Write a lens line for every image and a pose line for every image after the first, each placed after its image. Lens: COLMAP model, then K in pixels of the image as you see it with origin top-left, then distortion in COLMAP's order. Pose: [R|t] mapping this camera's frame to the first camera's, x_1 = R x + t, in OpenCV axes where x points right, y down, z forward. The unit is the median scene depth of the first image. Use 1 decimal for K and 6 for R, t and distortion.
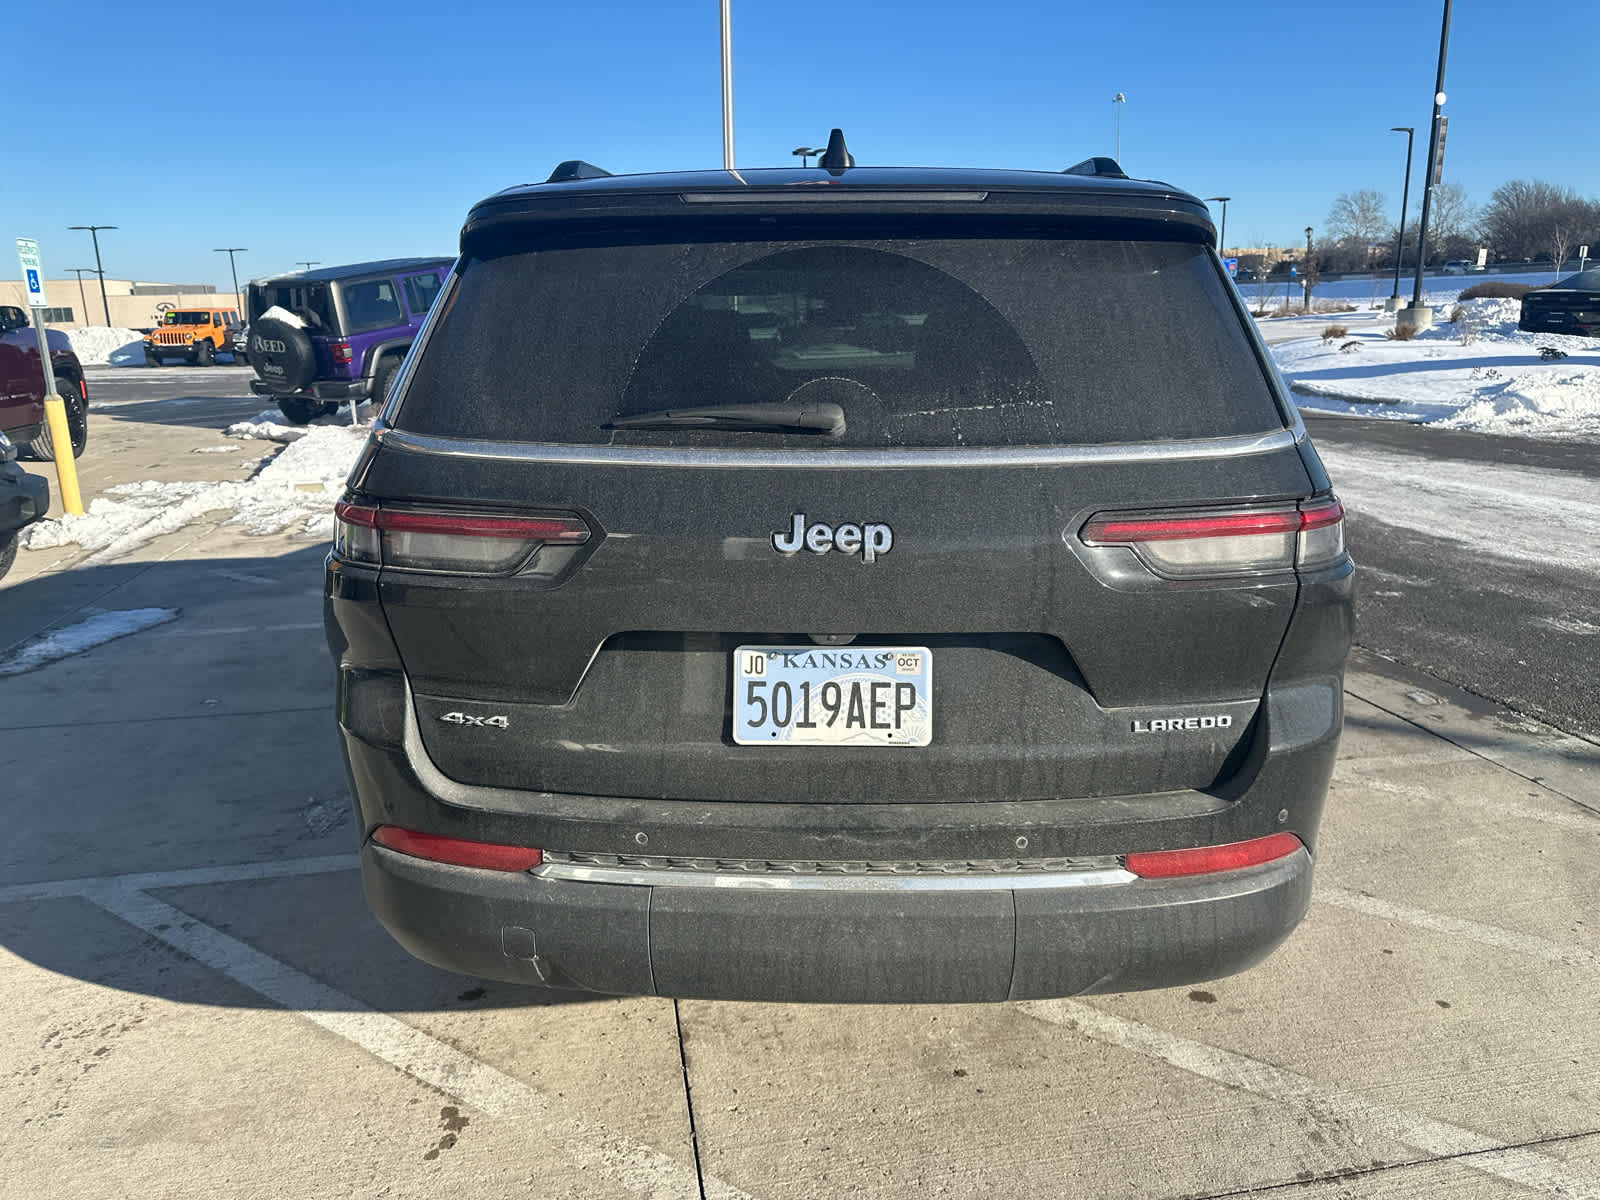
lens RADIAL K [[1147.3, 0, 821.9], [0, 1147.3, 573.2], [0, 0, 1]] dist [0.134995, -0.205927]
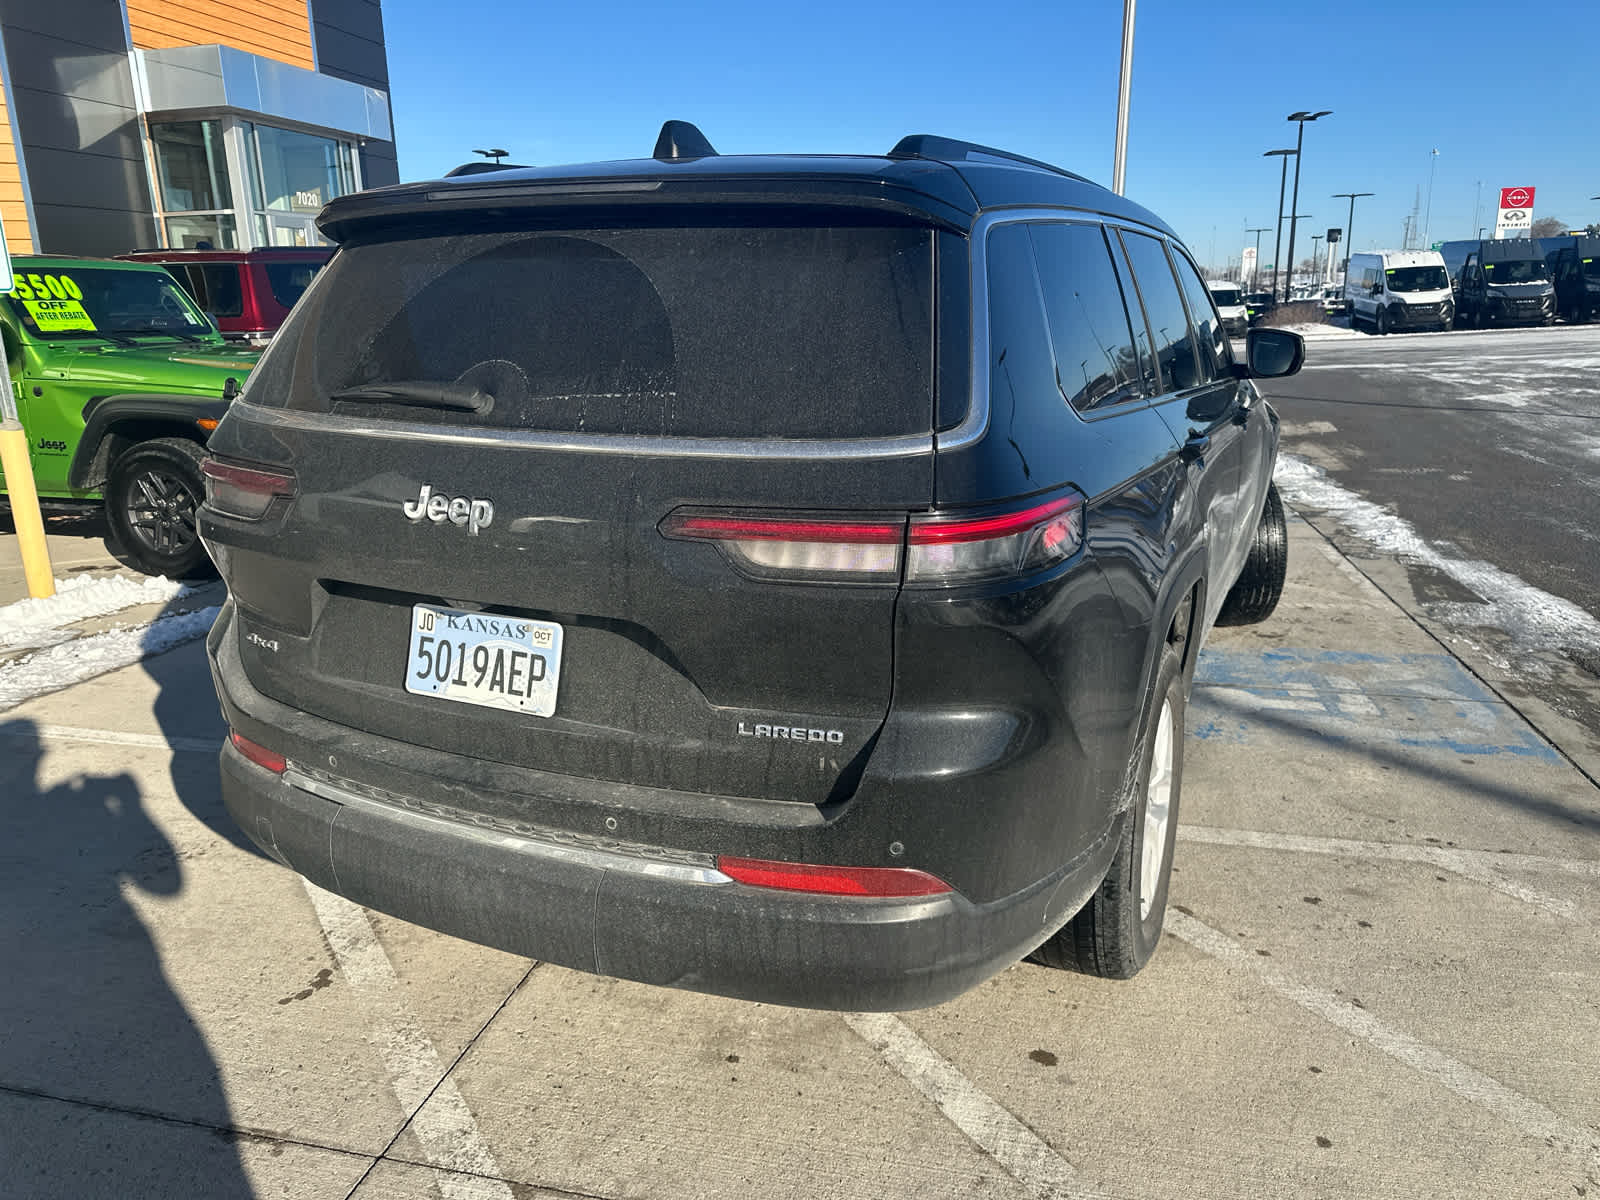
lens RADIAL K [[1161.4, 0, 795.2], [0, 1161.4, 572.7], [0, 0, 1]] dist [0.076328, -0.101619]
pose [[0.912903, 0.096497, -0.396607, 0.696674], [-0.091422, 0.995307, 0.031731, -0.033893], [0.397807, 0.007291, 0.917440, 0.120380]]
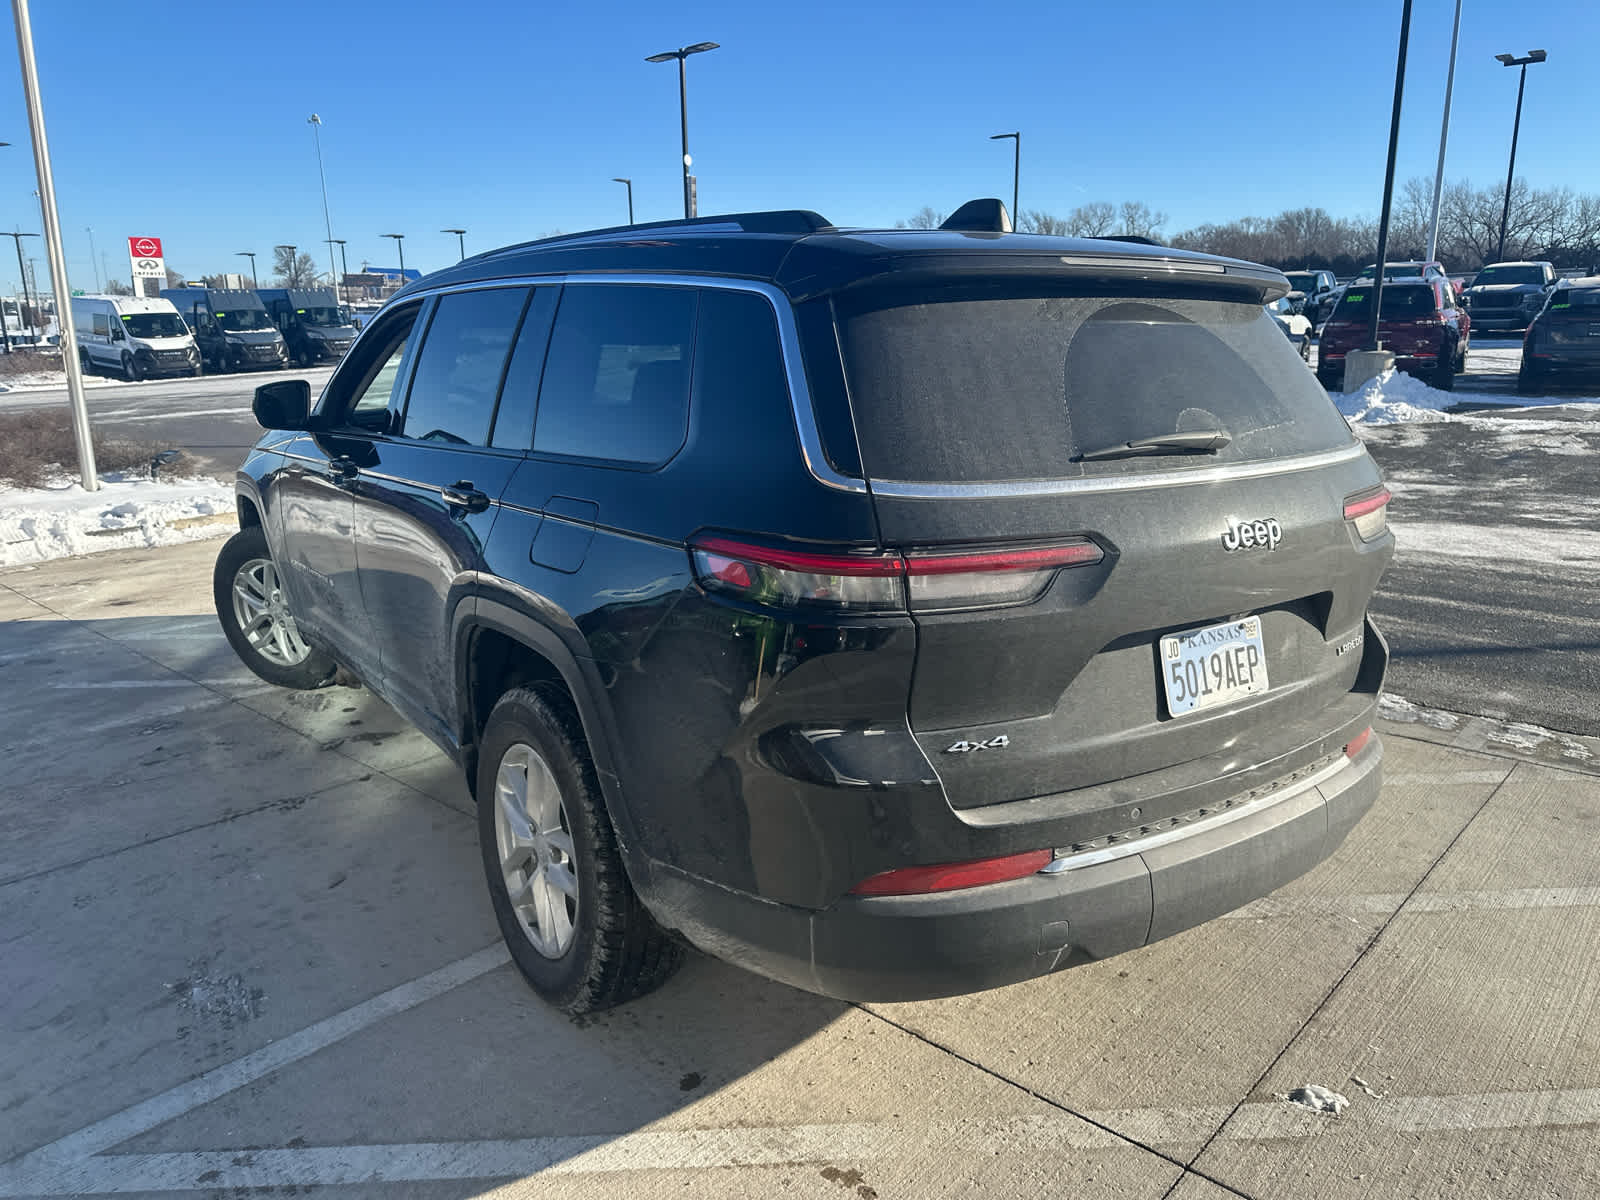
lens RADIAL K [[1167.4, 0, 800.8], [0, 1167.4, 557.7], [0, 0, 1]] dist [0.026494, 0.000620]
pose [[0.807058, -0.108064, 0.580499, -1.065813], [0.129504, 0.991569, 0.004540, -0.070468], [-0.576095, 0.071513, 0.814248, 0.226420]]
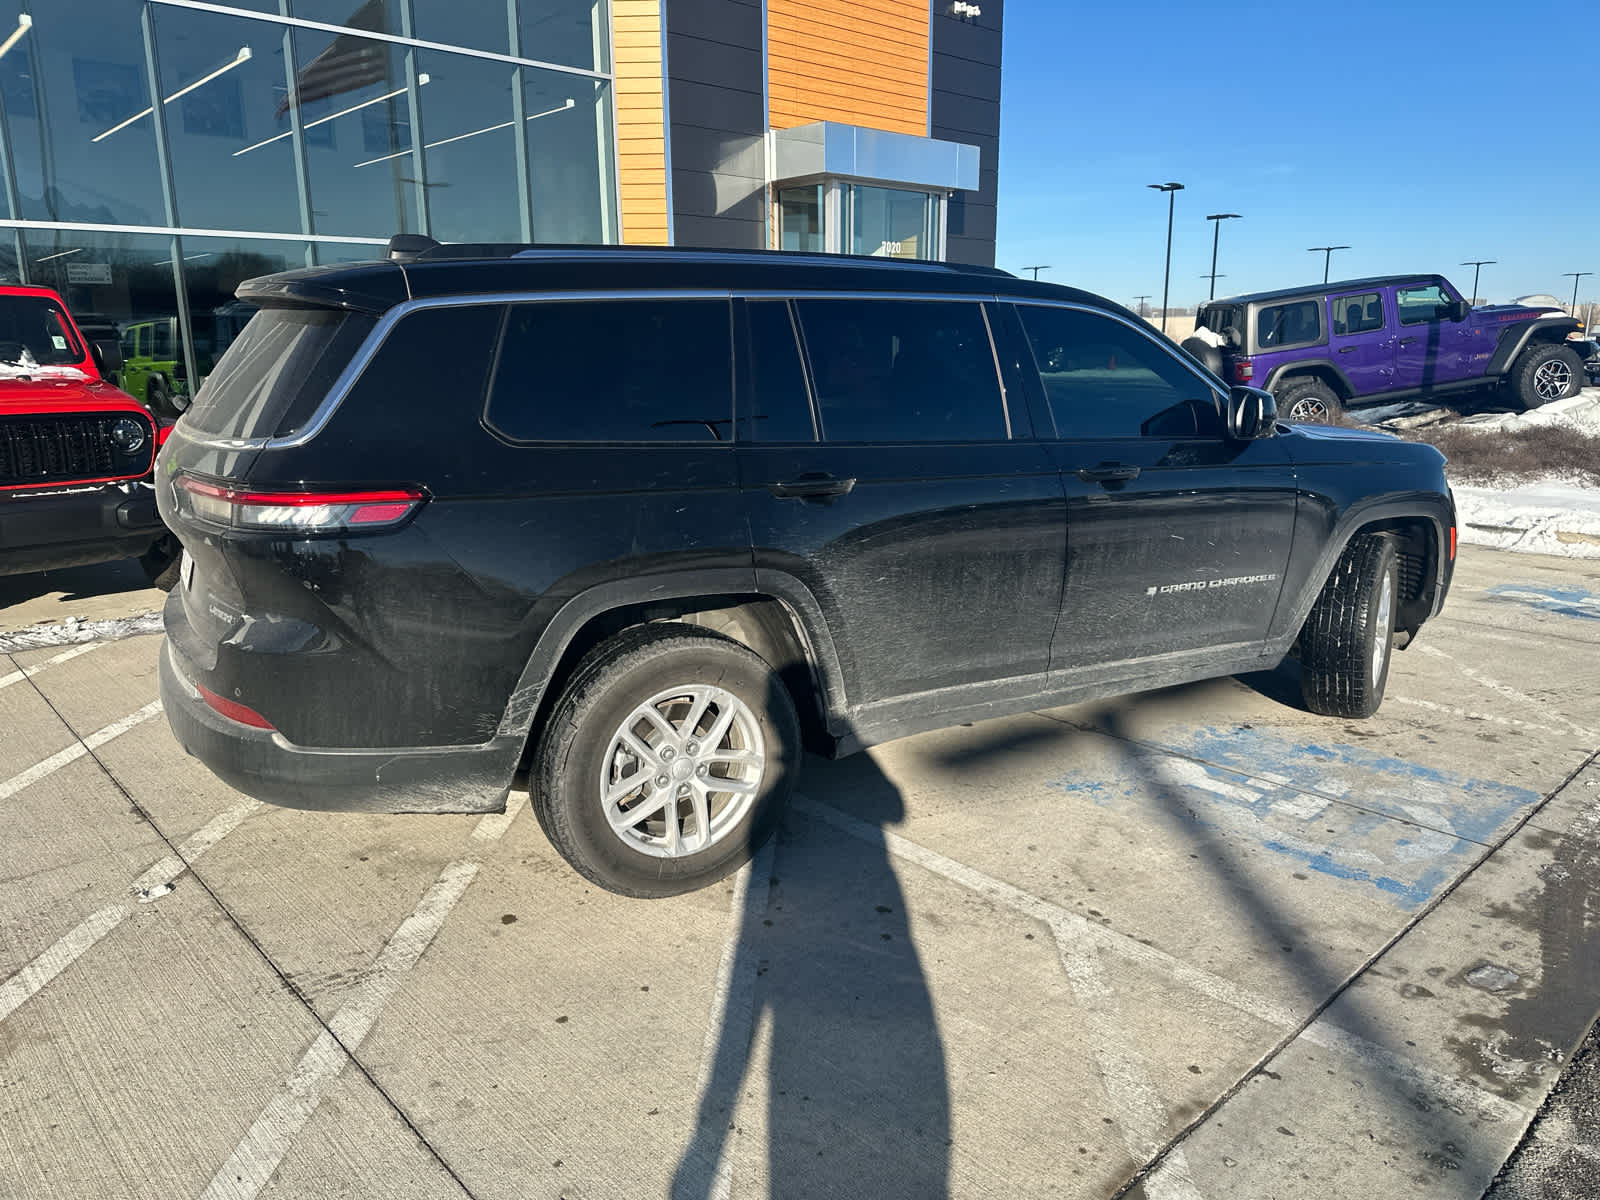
lens RADIAL K [[1133.0, 0, 776.4], [0, 1133.0, 602.8], [0, 0, 1]] dist [0.021904, -0.003280]
pose [[0.519050, 0.213630, -0.827616, 2.079965], [-0.197711, 0.972011, 0.126905, -0.253175], [0.831563, 0.097759, 0.546760, 0.820956]]
